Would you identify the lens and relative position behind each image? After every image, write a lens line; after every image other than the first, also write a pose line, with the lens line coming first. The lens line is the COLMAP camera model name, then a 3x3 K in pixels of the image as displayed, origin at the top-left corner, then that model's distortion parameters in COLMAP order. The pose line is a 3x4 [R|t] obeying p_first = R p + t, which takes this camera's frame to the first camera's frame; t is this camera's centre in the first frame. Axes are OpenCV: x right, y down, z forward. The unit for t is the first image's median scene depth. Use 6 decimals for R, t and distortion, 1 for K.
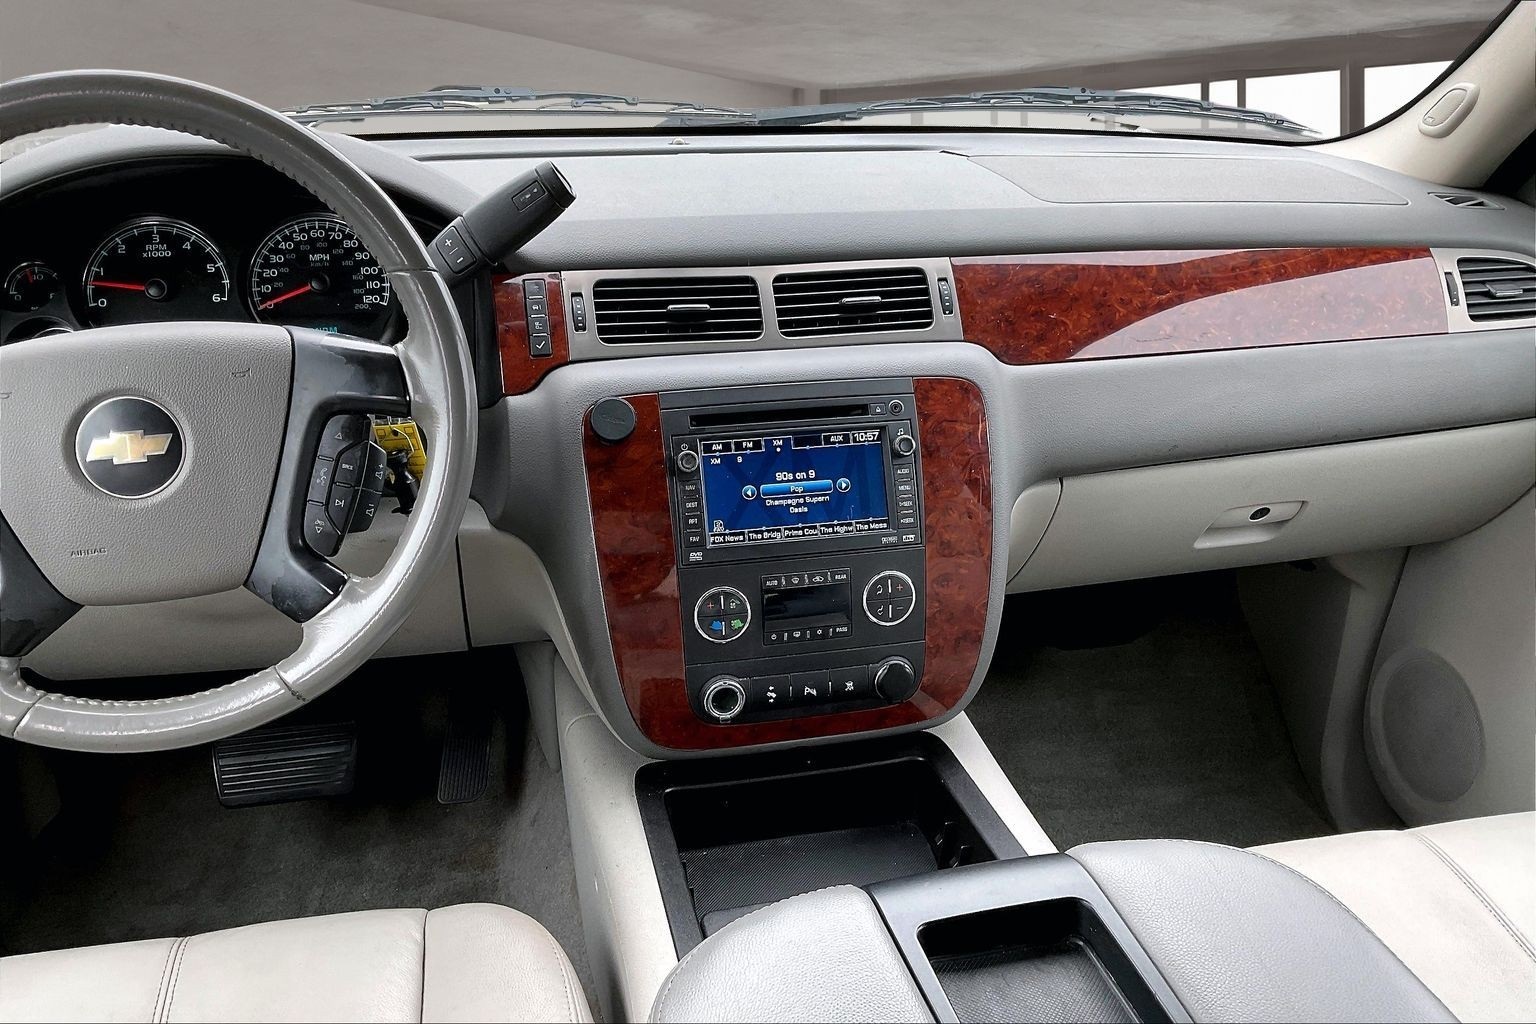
lens RADIAL K [[1251.6, 0, 768.0], [0, 1251.6, 512.0], [0, 0, 1]] dist [0.117096, -0.240998]
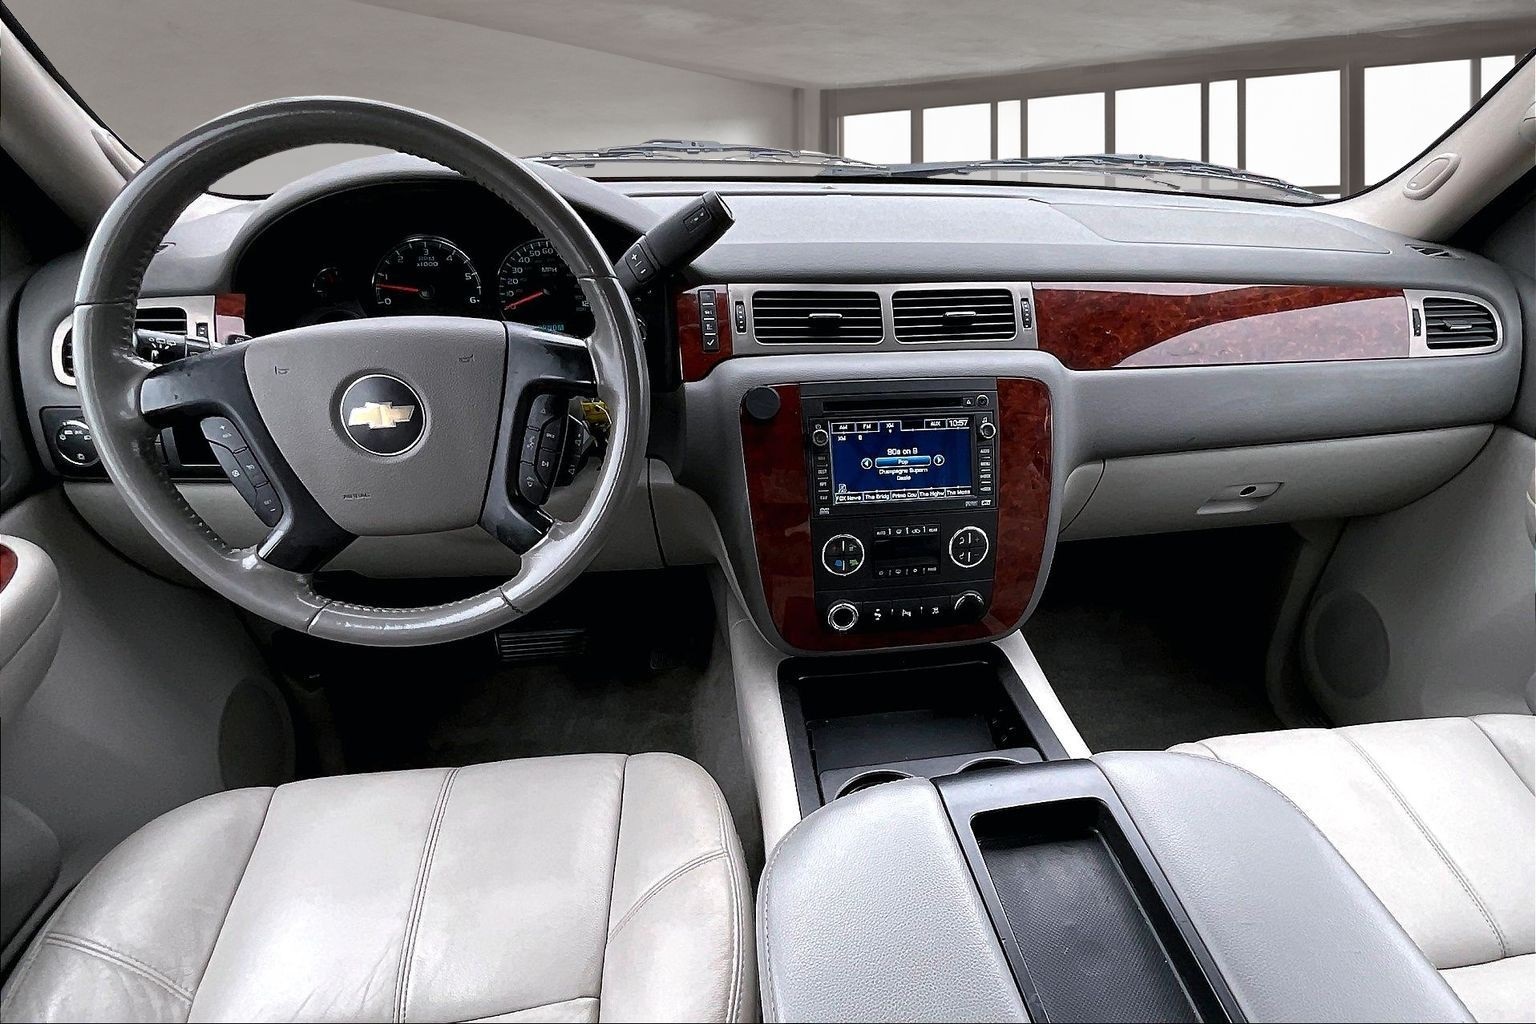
lens RADIAL K [[819.3, 0, 862.0], [0, 819.3, 605.8], [0, 0, 1]] dist [-0.006461, 0.001132]
pose [[0.998450, 0.042627, -0.035793, 0.016622], [-0.035969, 0.984865, 0.169548, -0.013408], [0.042478, -0.167998, 0.984872, 0.122455]]
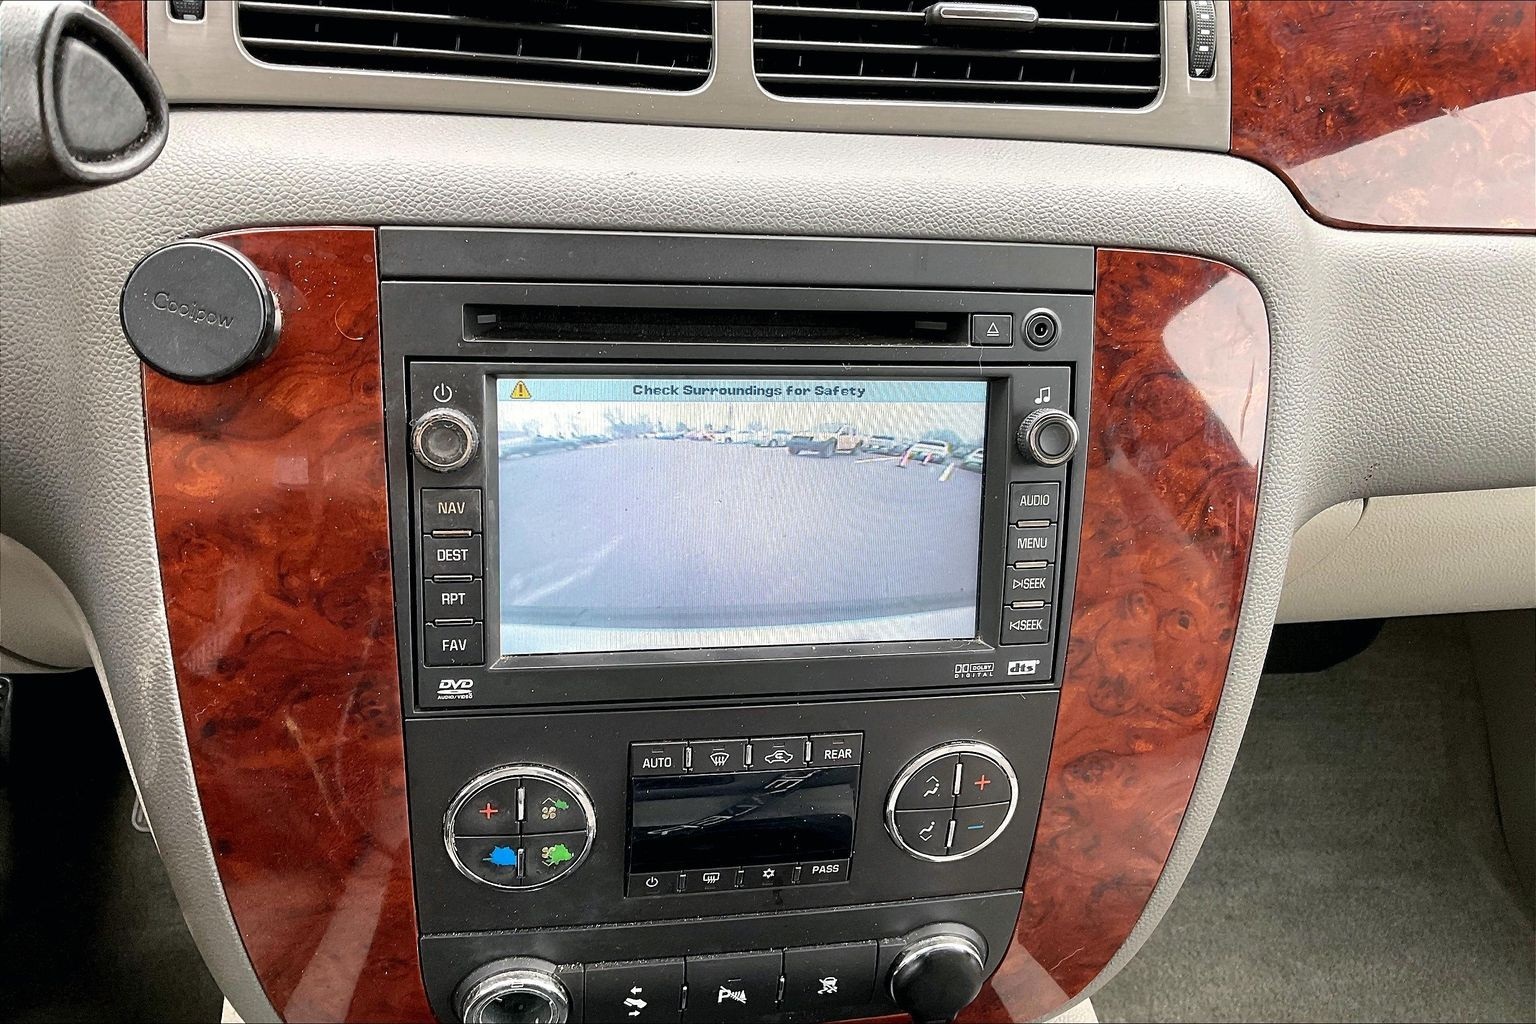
lens RADIAL K [[1271.3, 0, 768.0], [0, 1271.3, 512.0], [0, 0, 1]] dist [0.119100, -0.263119]
pose [[0.993762, 0.111522, 0.000662, 0.026823], [-0.109286, 0.972615, 0.205126, -0.097887], [0.022232, -0.203918, 0.978735, 0.605264]]
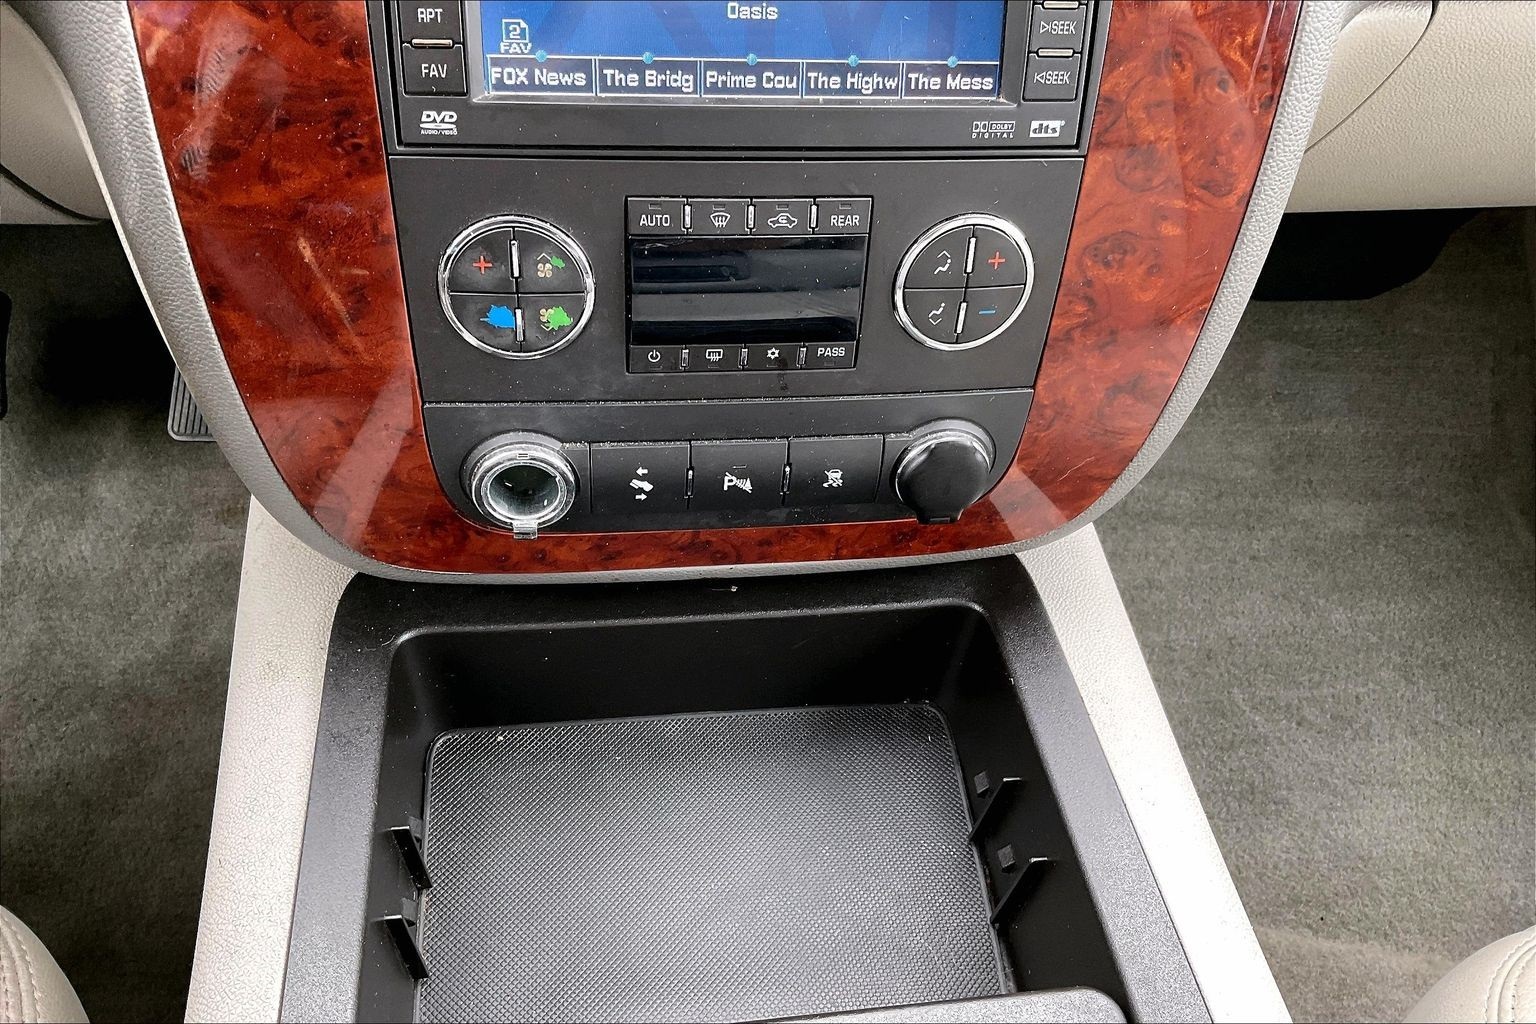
lens RADIAL K [[1271.3, 0, 768.0], [0, 1271.3, 512.0], [0, 0, 1]] dist [0.119100, -0.263119]
pose [[0.992535, 0.121388, -0.011817, 0.048830], [-0.106678, 0.911027, 0.398308, -0.017651], [0.059115, -0.394074, 0.917176, 0.595832]]
